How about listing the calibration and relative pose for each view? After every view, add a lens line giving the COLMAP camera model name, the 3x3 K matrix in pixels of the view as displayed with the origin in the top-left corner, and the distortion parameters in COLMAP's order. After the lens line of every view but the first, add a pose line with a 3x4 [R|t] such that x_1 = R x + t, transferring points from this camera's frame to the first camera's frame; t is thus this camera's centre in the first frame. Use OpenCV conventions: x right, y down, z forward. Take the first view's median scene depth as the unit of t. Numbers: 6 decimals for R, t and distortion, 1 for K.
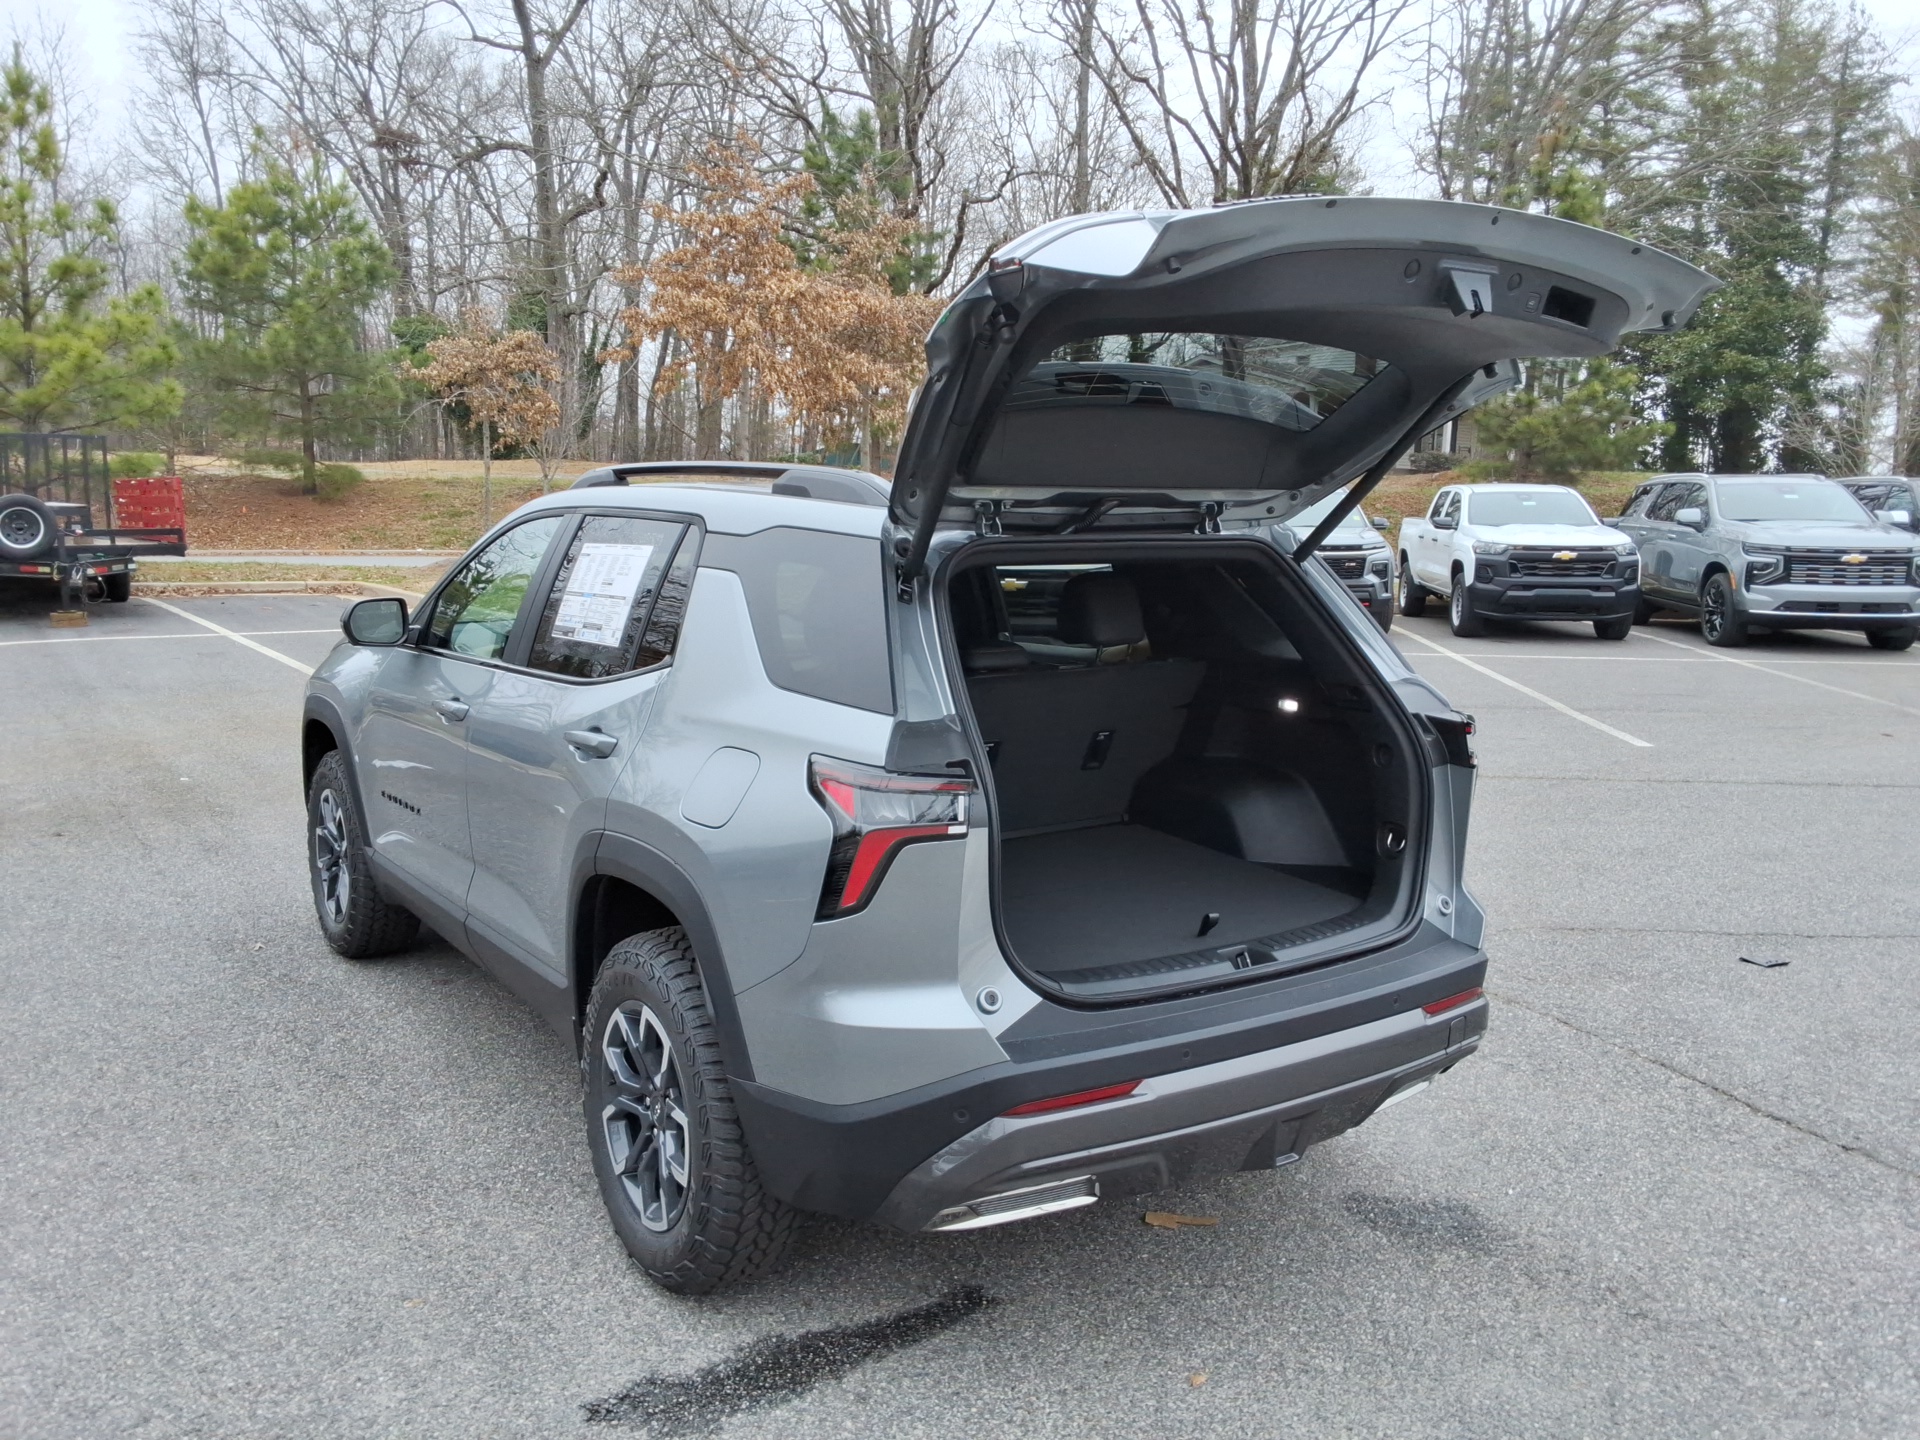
lens RADIAL K [[1546.4, 0, 994.4], [0, 1546.4, 694.0], [0, 0, 1]] dist [0.106340, -0.166243]
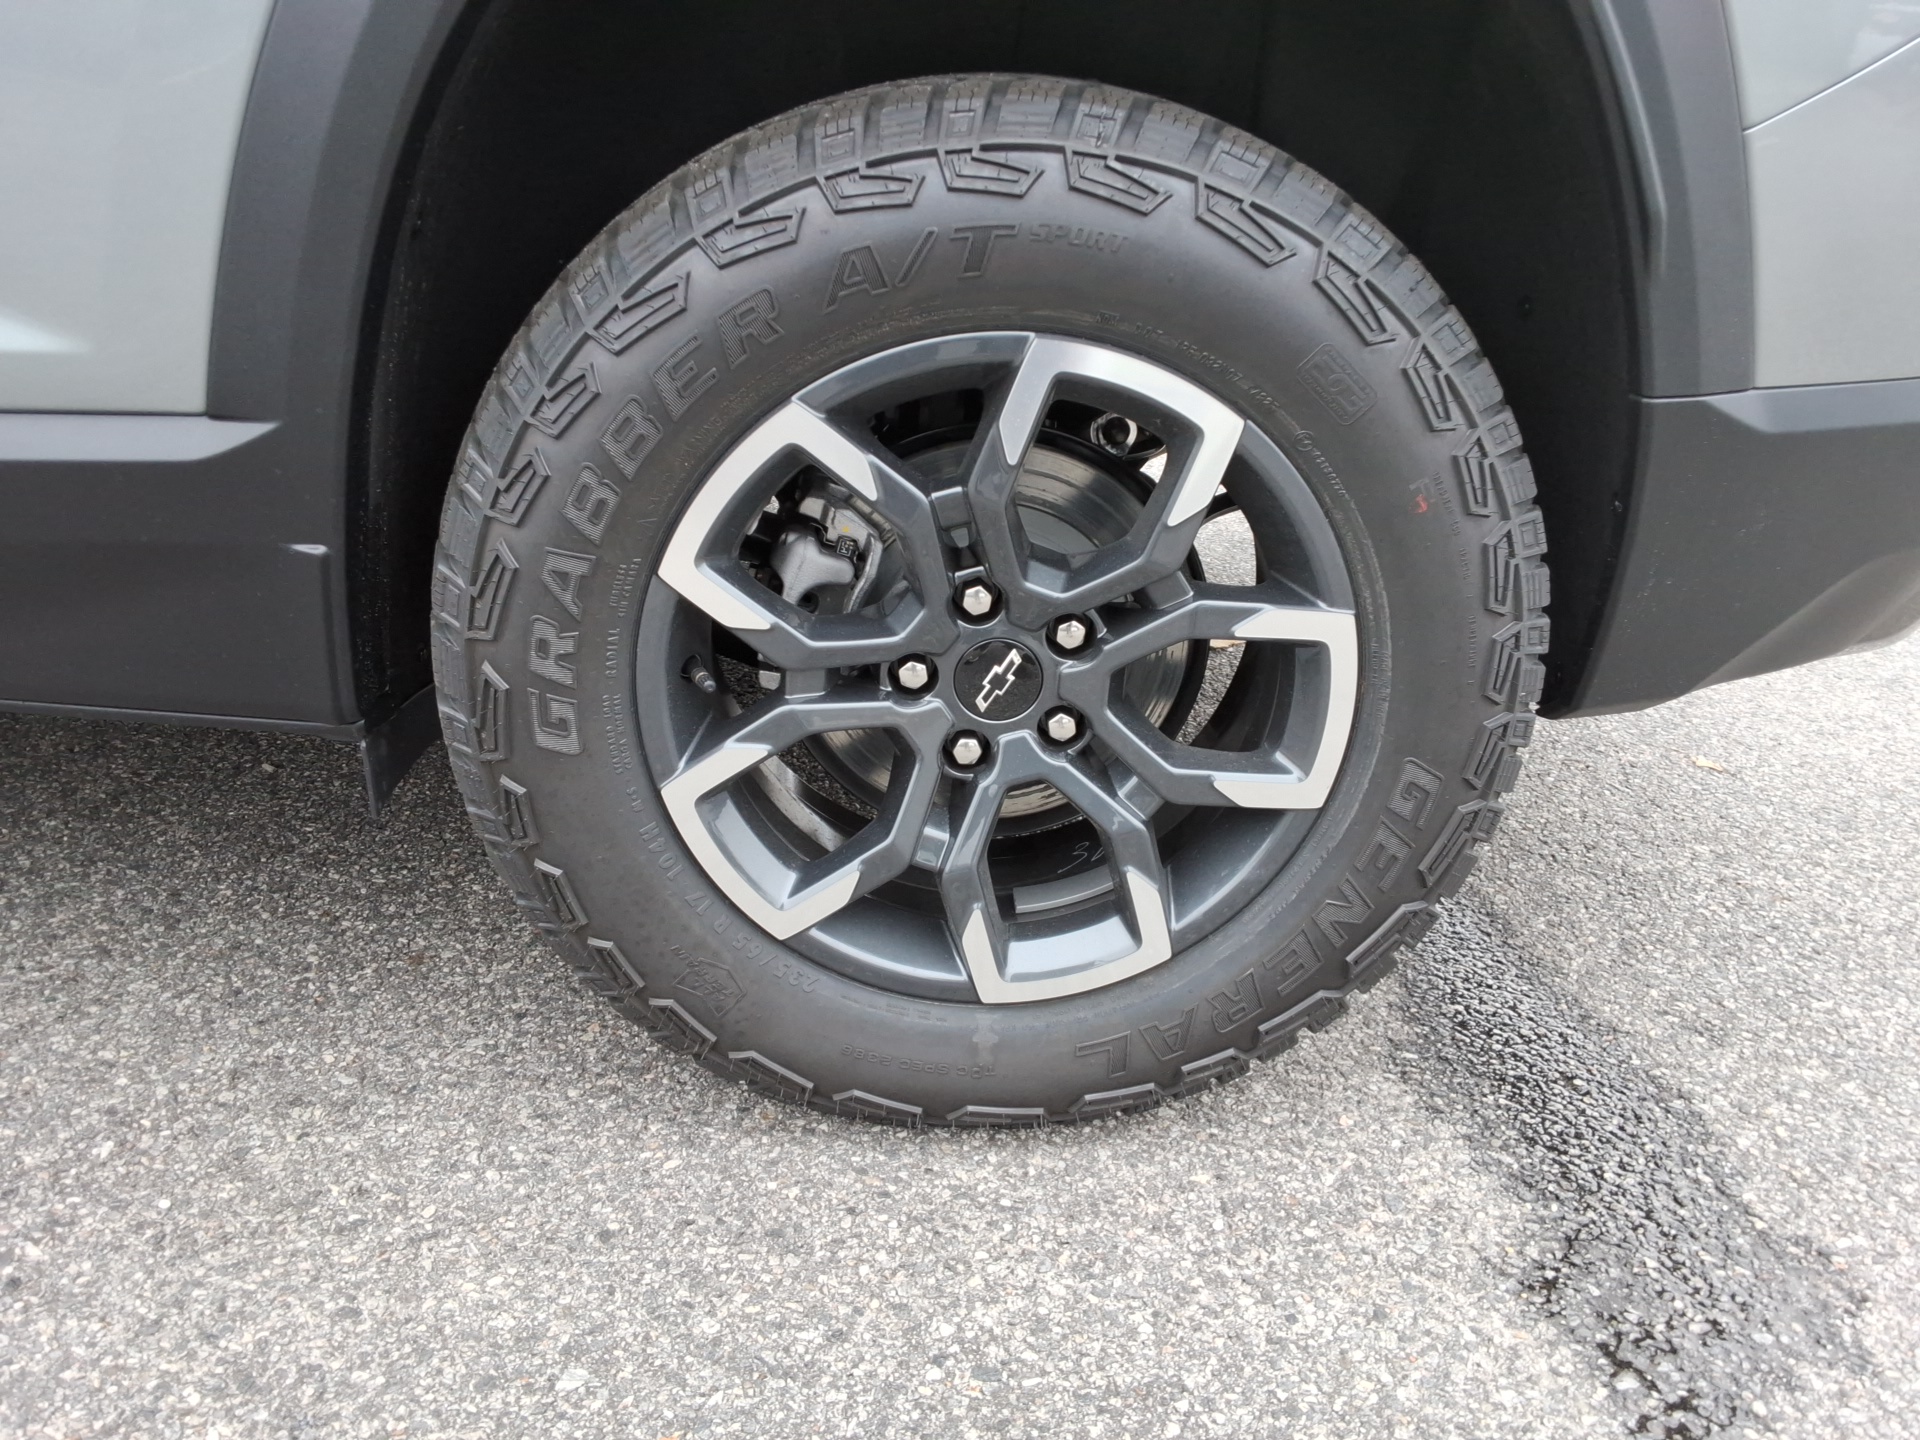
lens RADIAL K [[1537.1, 0, 984.0], [0, 1537.1, 695.3], [0, 0, 1]] dist [0.121008, -0.189277]
pose [[0.529241, -0.317342, 0.786891, -0.342436], [0.061360, 0.939309, 0.337541, 0.119331], [-0.846250, -0.130357, 0.516593, 0.614689]]
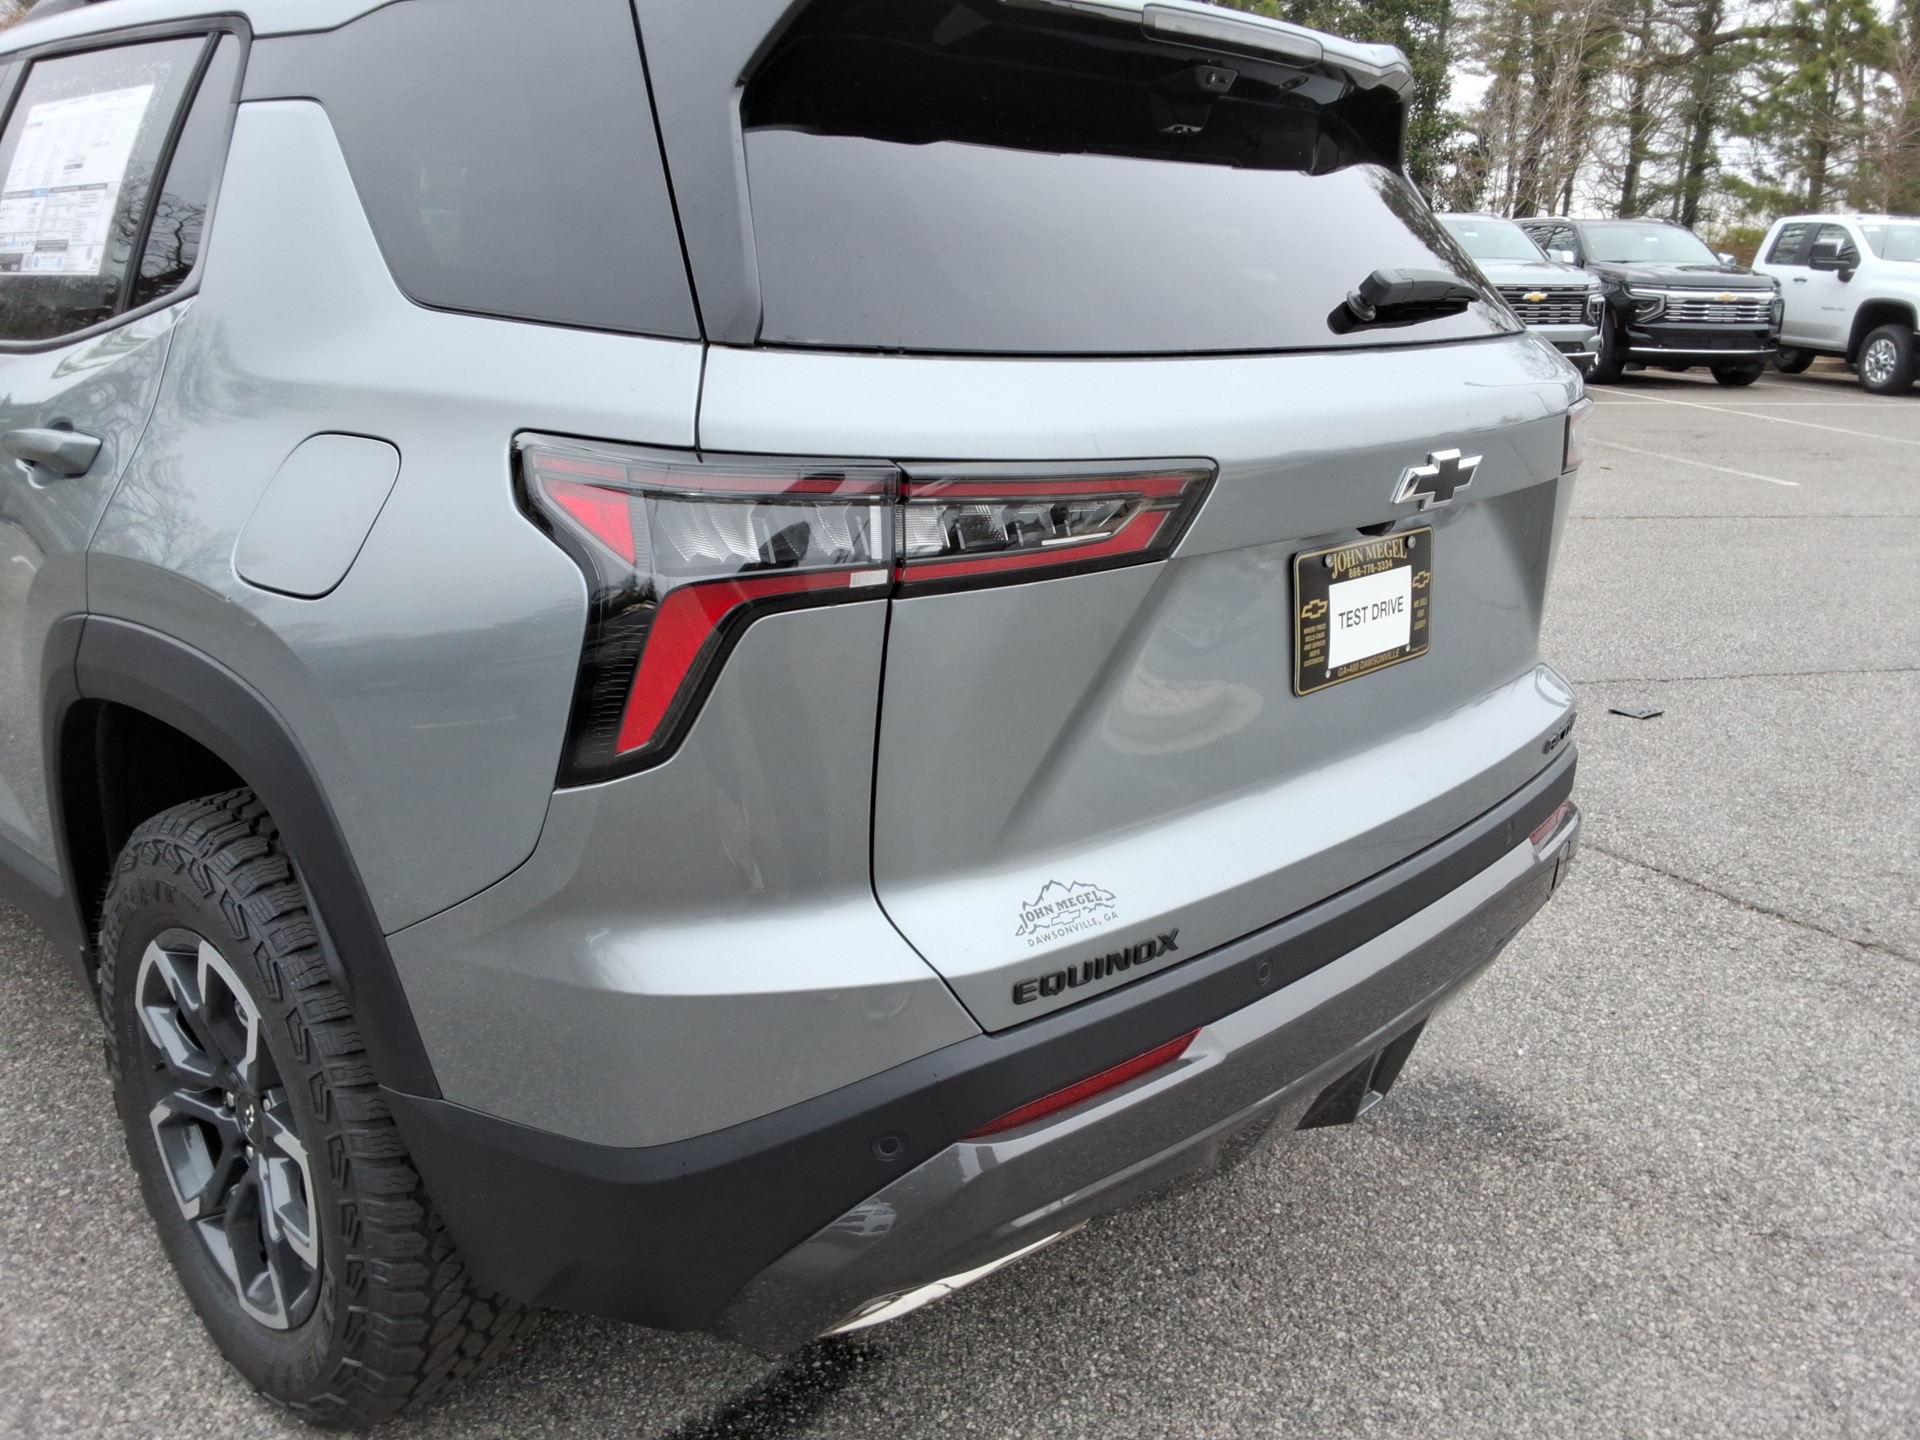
lens RADIAL K [[1531.9, 0, 985.7], [0, 1531.9, 697.3], [0, 0, 1]] dist [0.106472, -0.161139]
pose [[0.975746, -0.053395, 0.212292, -0.052708], [0.021296, 0.988349, 0.150706, 0.032108], [-0.217865, -0.142530, 0.965515, 0.320004]]
